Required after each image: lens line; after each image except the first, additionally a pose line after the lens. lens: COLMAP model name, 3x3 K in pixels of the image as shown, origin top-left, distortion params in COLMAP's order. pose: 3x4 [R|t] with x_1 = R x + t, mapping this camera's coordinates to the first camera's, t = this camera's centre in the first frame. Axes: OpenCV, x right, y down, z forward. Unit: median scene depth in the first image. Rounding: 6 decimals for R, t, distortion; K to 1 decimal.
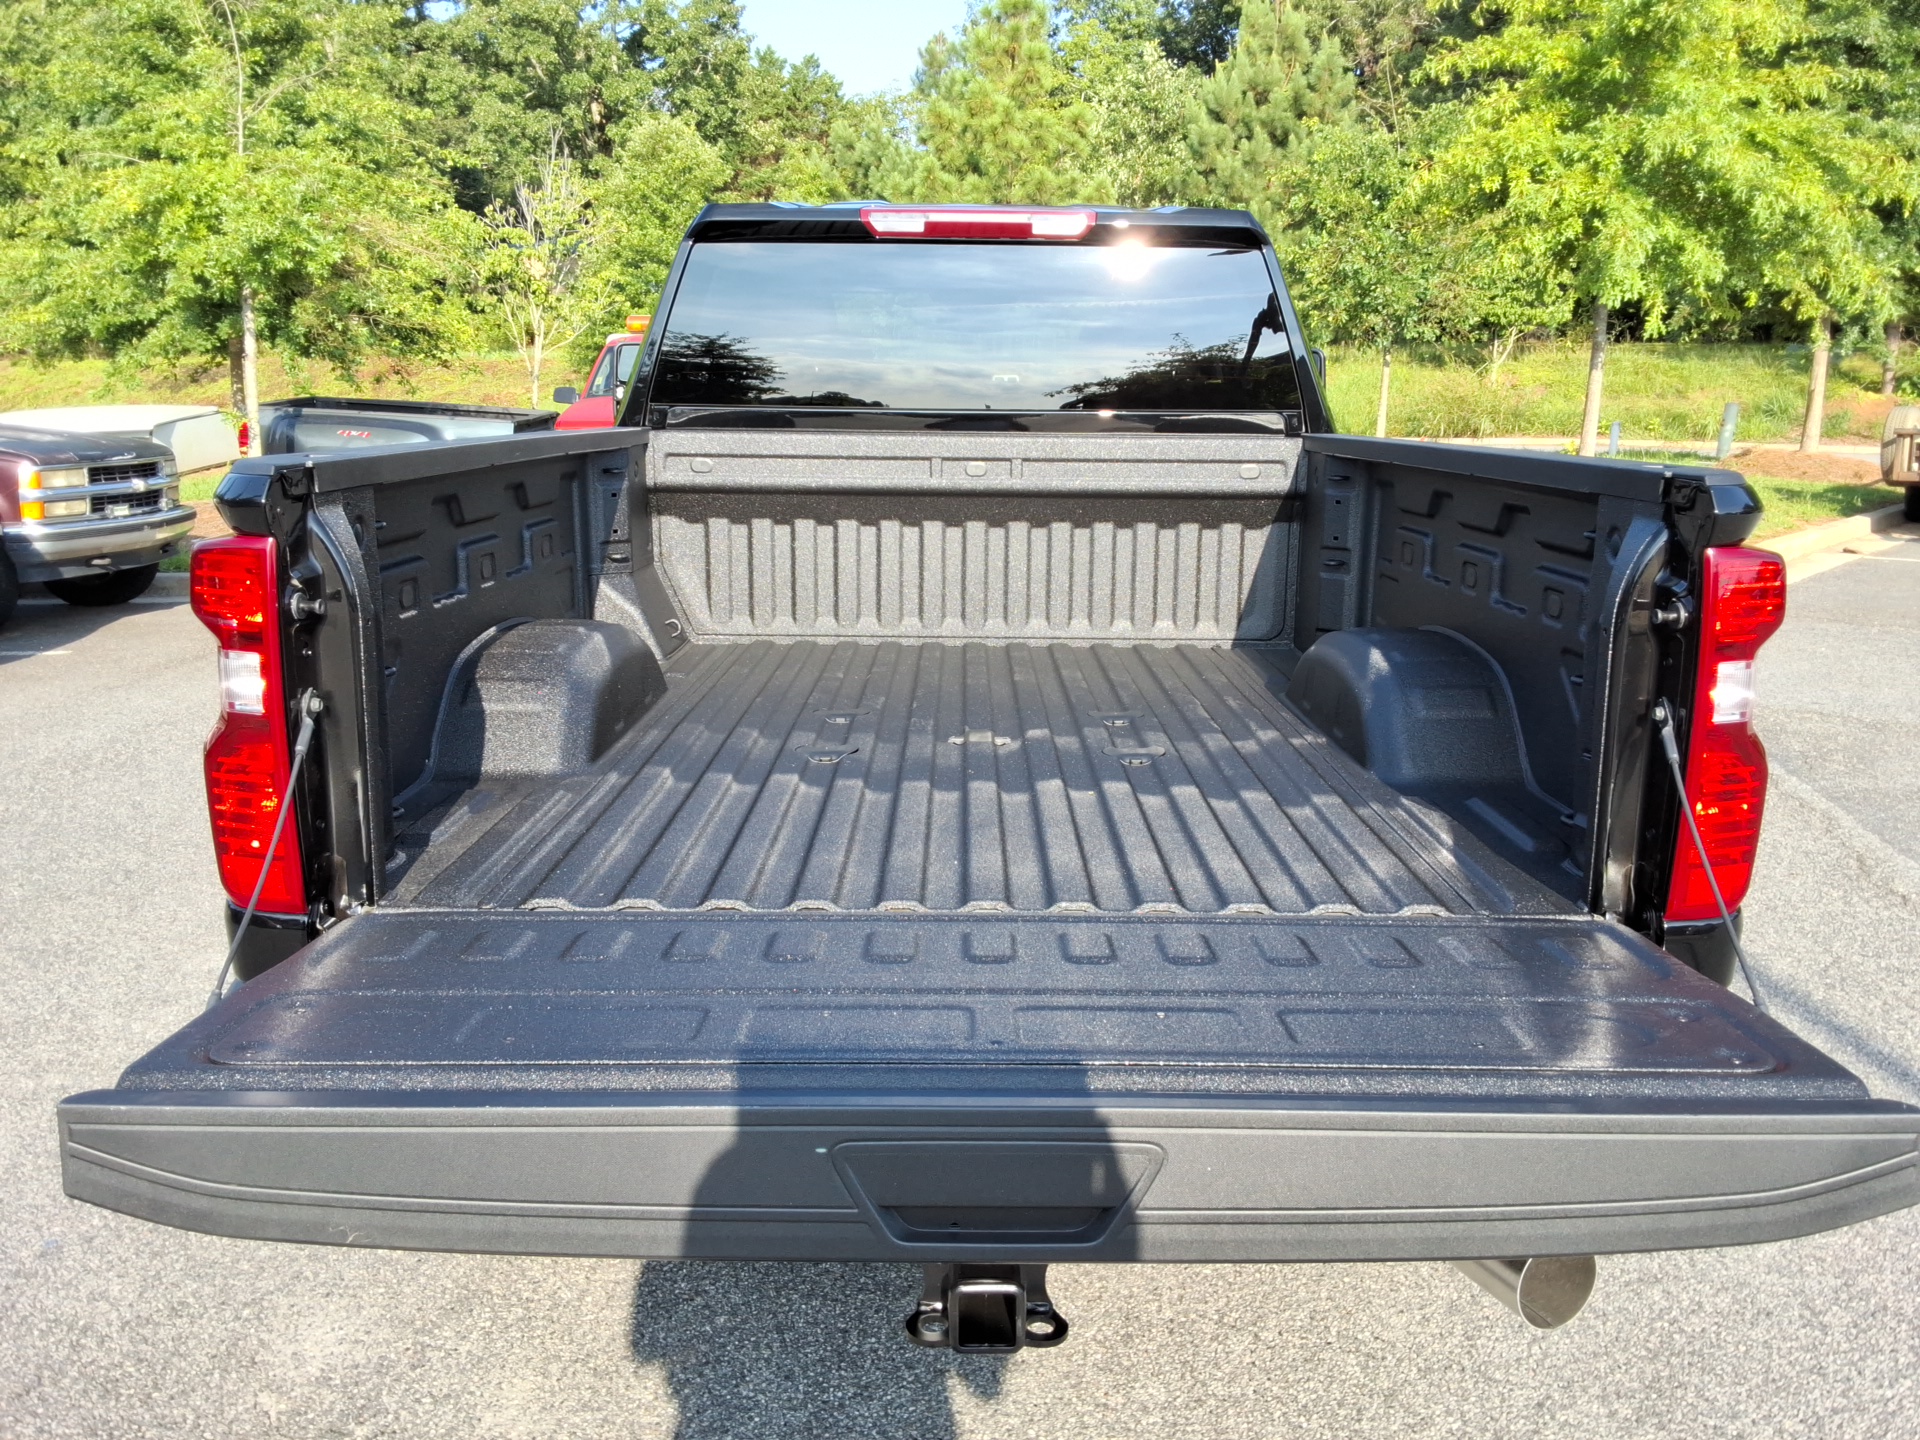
lens RADIAL K [[1559.4, 0, 992.7], [0, 1559.4, 719.9], [0, 0, 1]] dist [0.085059, -0.124758]
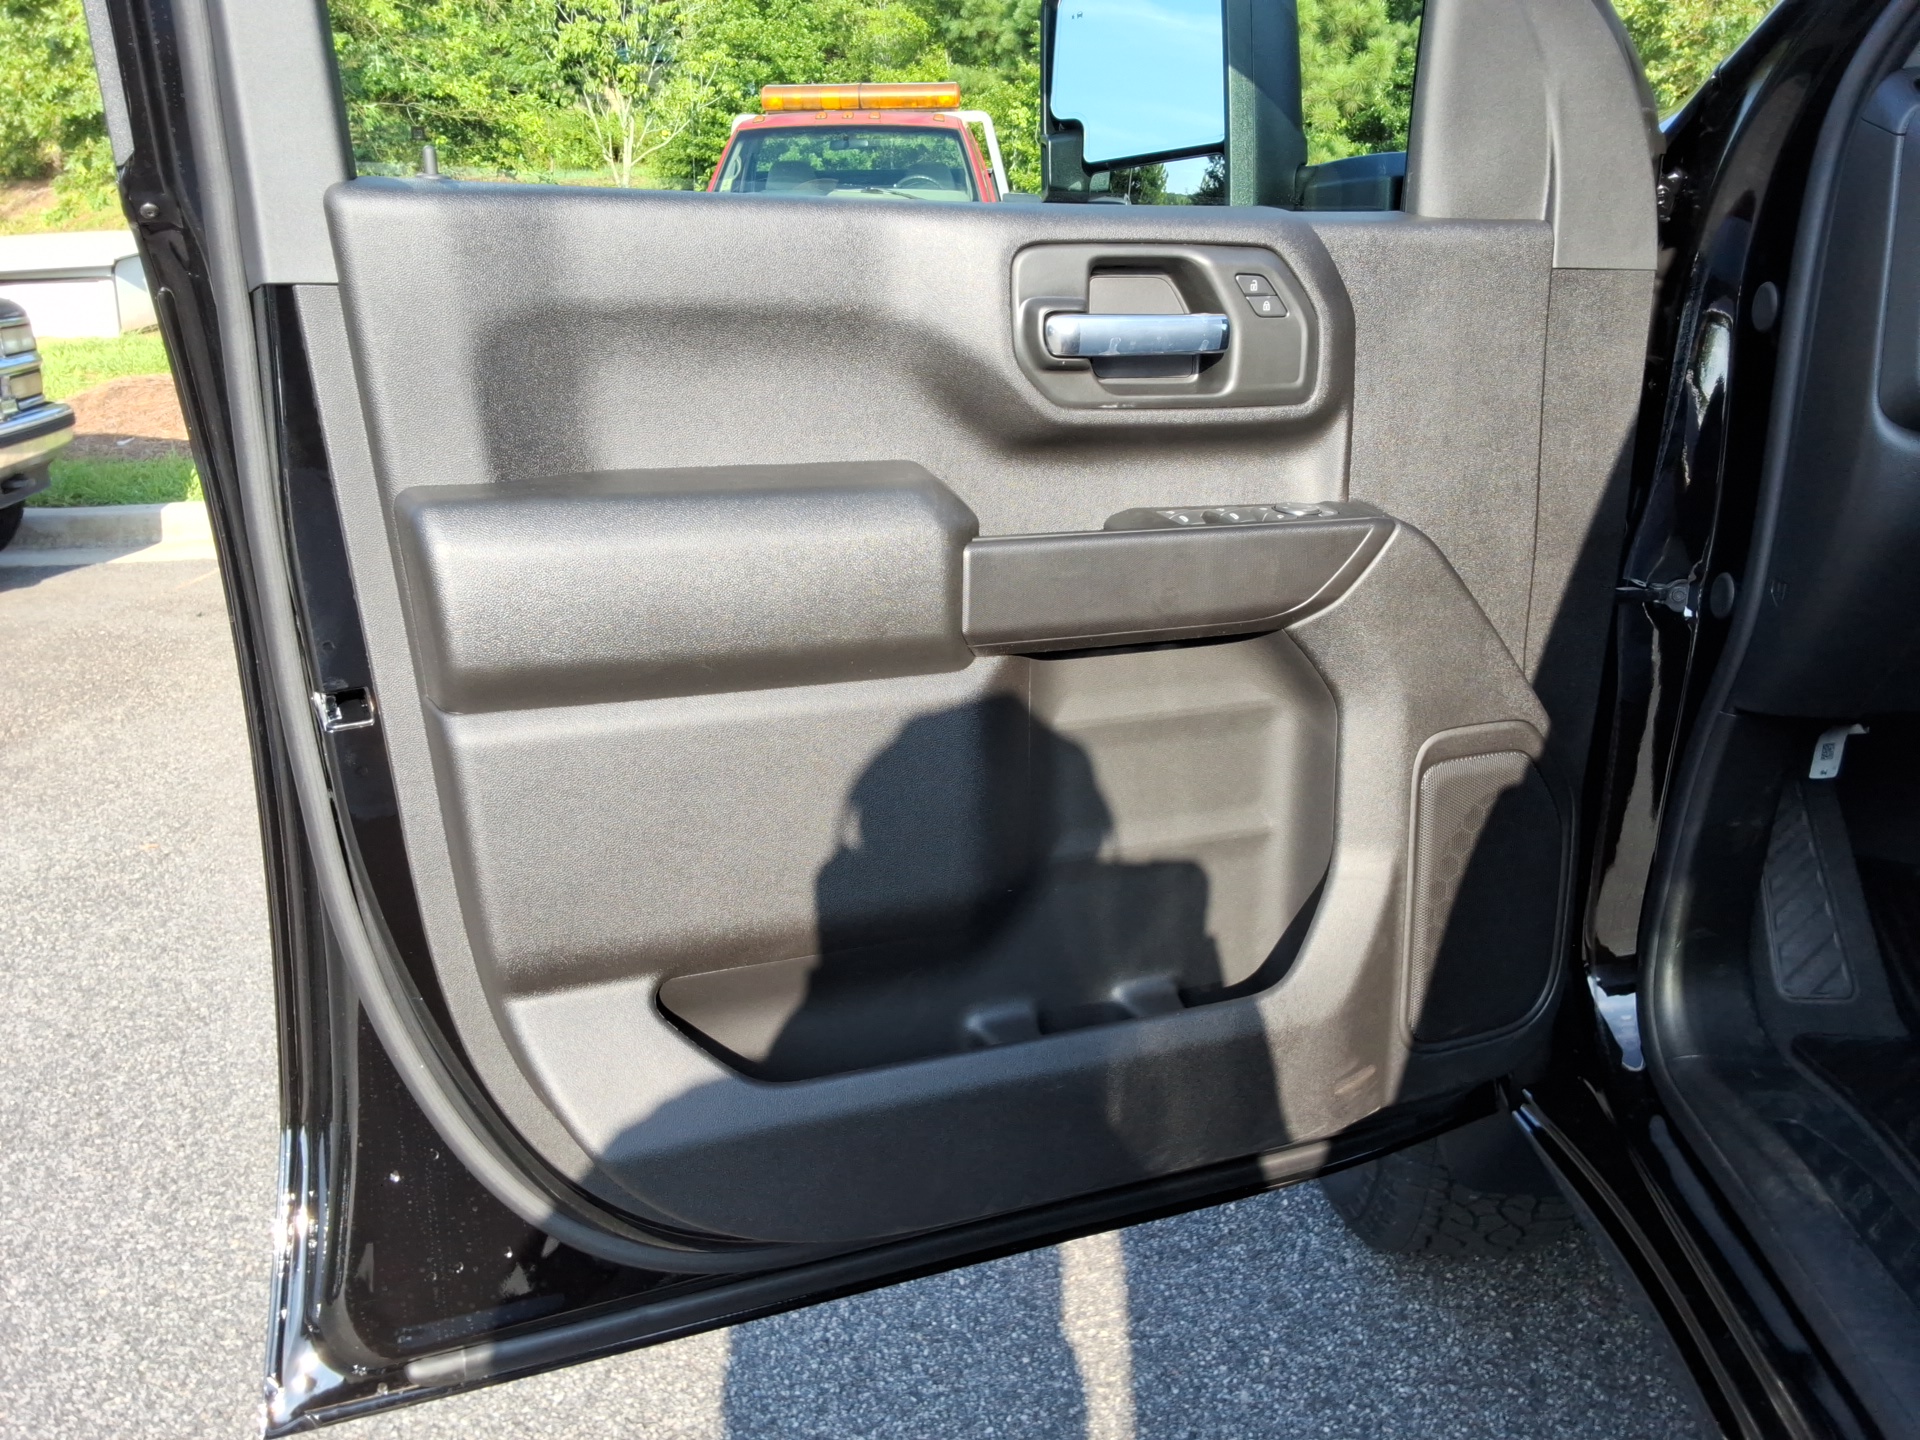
lens RADIAL K [[1559.4, 0, 991.0], [0, 1559.4, 722.9], [0, 0, 1]] dist [0.129619, -0.211716]
pose [[0.998423, 0.008358, -0.055514, -0.073181], [-0.002512, 0.994516, 0.104550, -0.043445], [0.056084, -0.104245, 0.992969, 0.231423]]
